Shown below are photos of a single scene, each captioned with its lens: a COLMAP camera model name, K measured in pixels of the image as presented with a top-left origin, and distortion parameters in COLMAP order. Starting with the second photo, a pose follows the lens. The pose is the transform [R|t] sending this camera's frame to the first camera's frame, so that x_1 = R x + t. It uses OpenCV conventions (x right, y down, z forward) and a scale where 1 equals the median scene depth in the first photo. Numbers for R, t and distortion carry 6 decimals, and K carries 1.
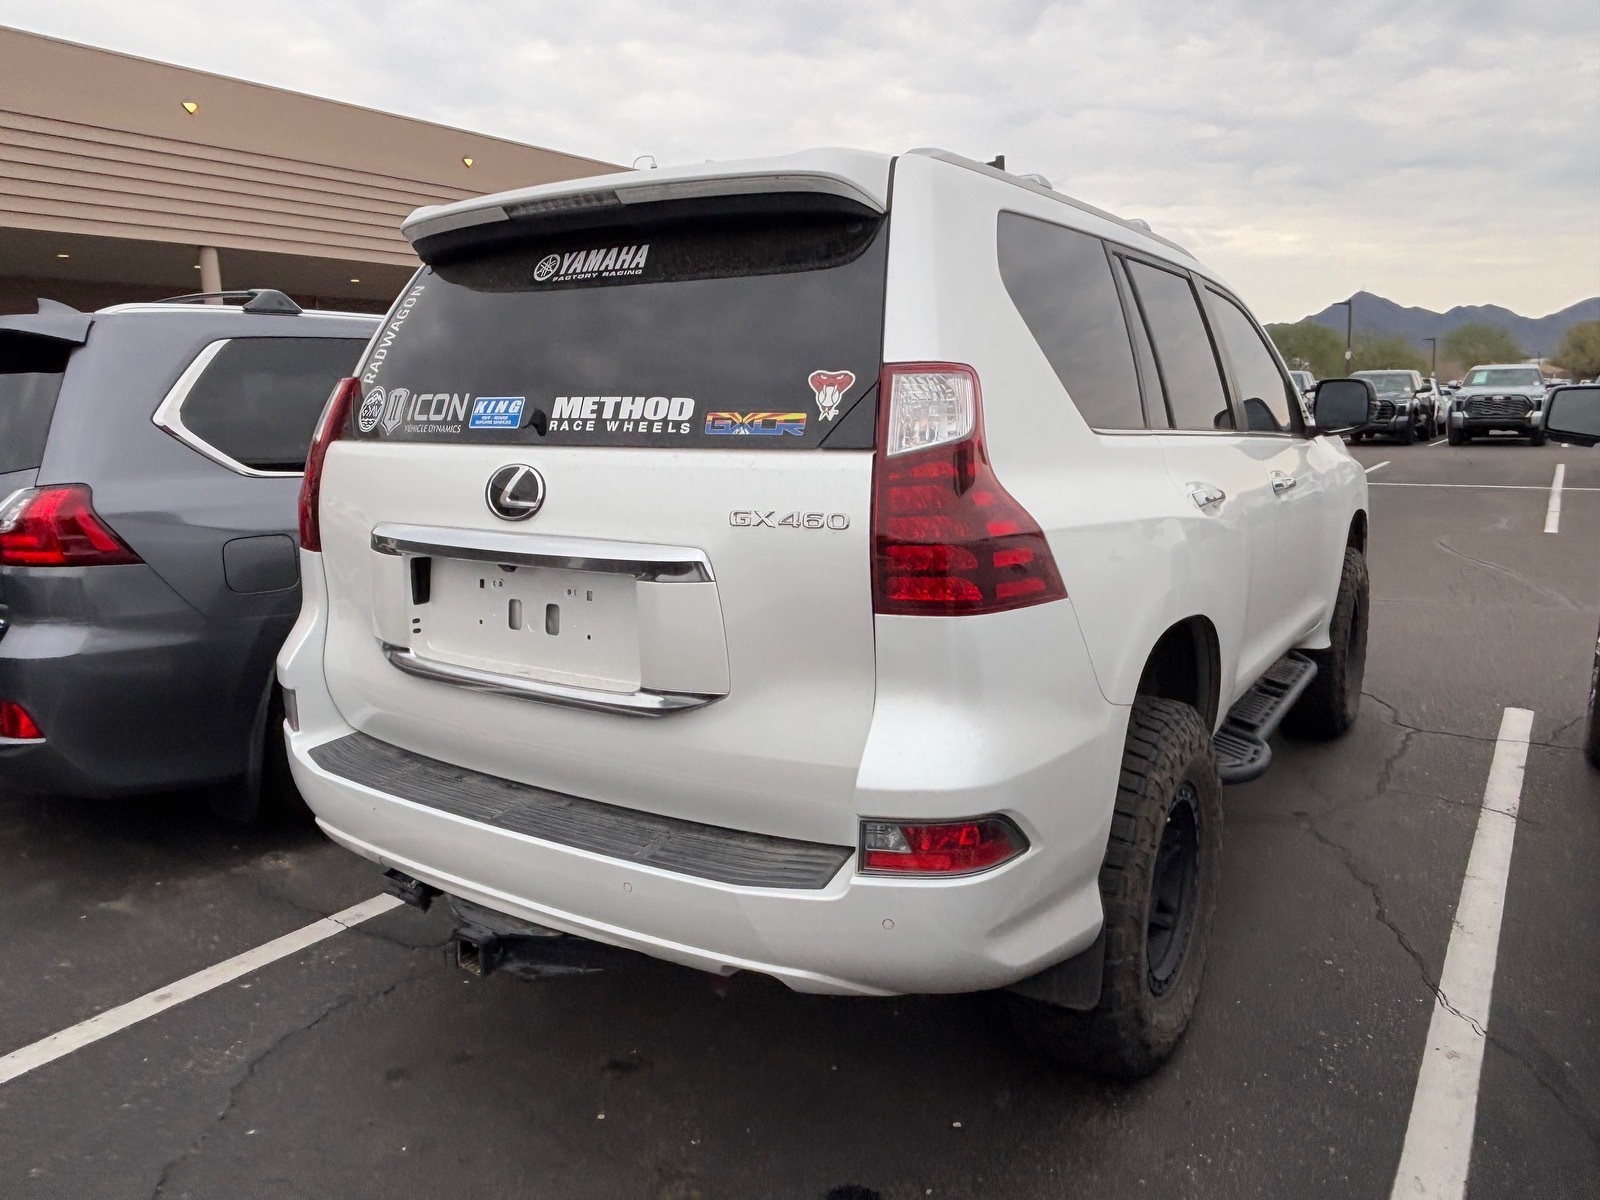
lens RADIAL K [[1077.6, 0, 800.2], [0, 1077.6, 602.8], [0, 0, 1]] dist [0.001265, 0.000698]
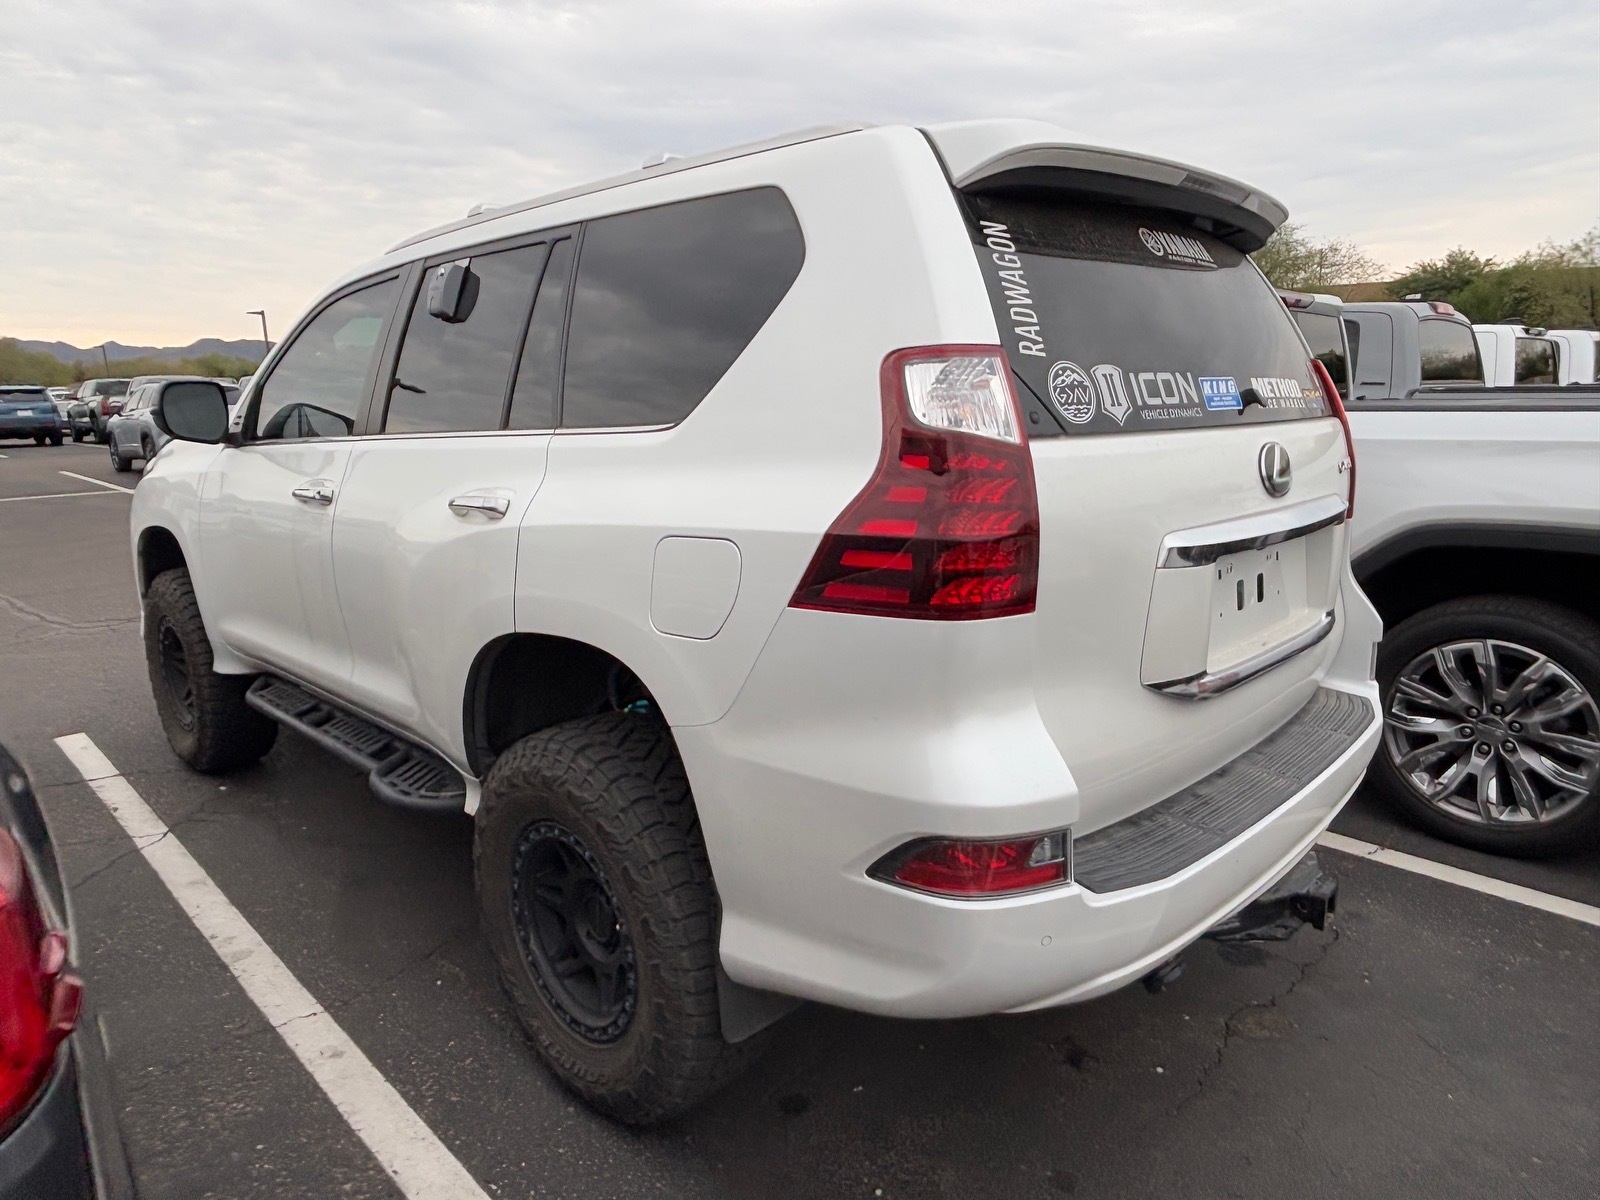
lens RADIAL K [[981.6, 0, 800.0], [0, 981.6, 596.8], [0, 0, 1]] dist [-0.001017, -0.000084]
pose [[0.236500, -0.193286, 0.952212, -1.163077], [0.195370, 0.969458, 0.148263, -0.191610], [-0.951787, 0.150969, 0.267039, 1.083117]]
